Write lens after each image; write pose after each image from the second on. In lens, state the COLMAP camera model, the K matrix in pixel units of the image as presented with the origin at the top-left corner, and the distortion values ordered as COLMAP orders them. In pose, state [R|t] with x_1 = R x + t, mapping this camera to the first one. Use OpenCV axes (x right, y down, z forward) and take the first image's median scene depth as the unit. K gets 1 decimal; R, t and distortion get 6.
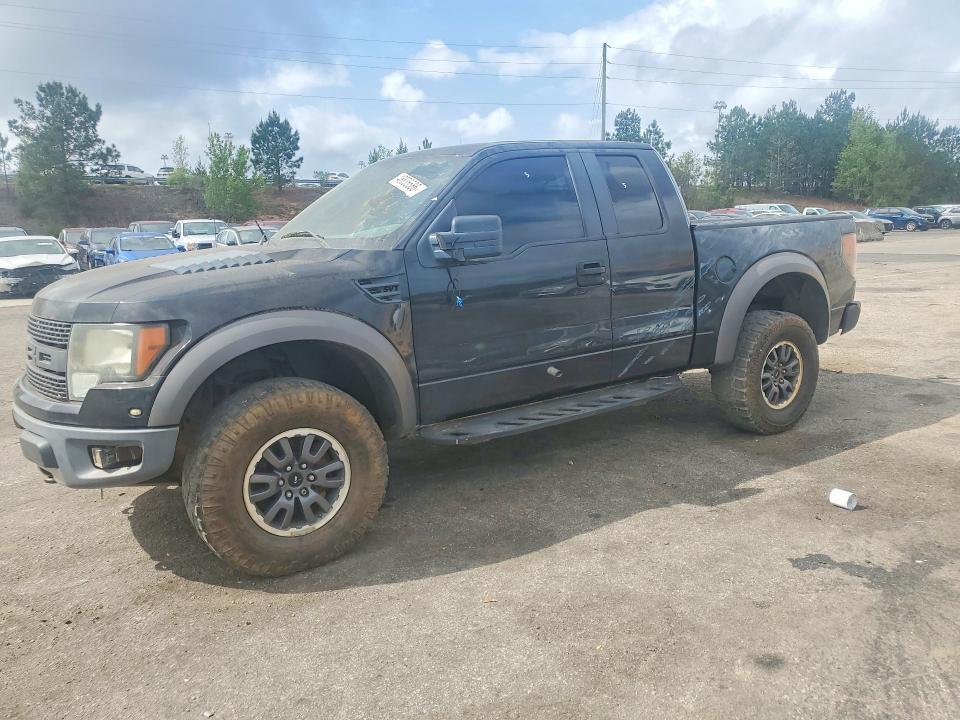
lens RADIAL K [[742.8, 0, 480.0], [0, 742.8, 360.0], [0, 0, 1]] dist [0.039843, -0.012120]
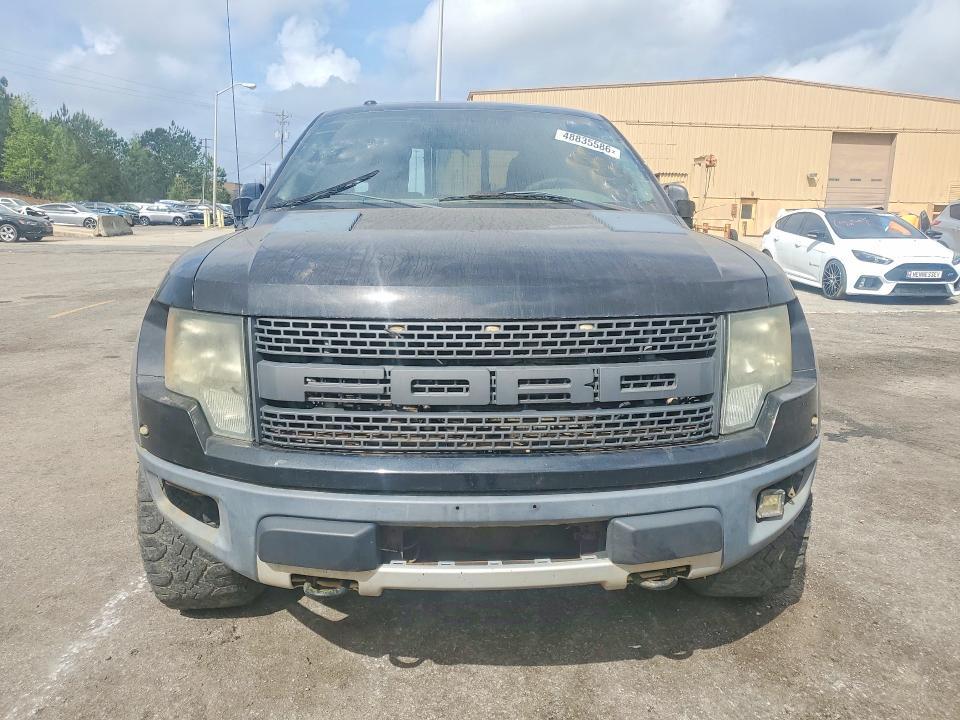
lens RADIAL K [[742.8, 0, 480.0], [0, 742.8, 360.0], [0, 0, 1]] dist [0.039843, -0.012120]
pose [[0.524994, -0.133541, 0.840564, -0.674992], [0.129207, 0.988672, 0.076371, -0.049157], [-0.841241, 0.068512, 0.536301, 0.466668]]
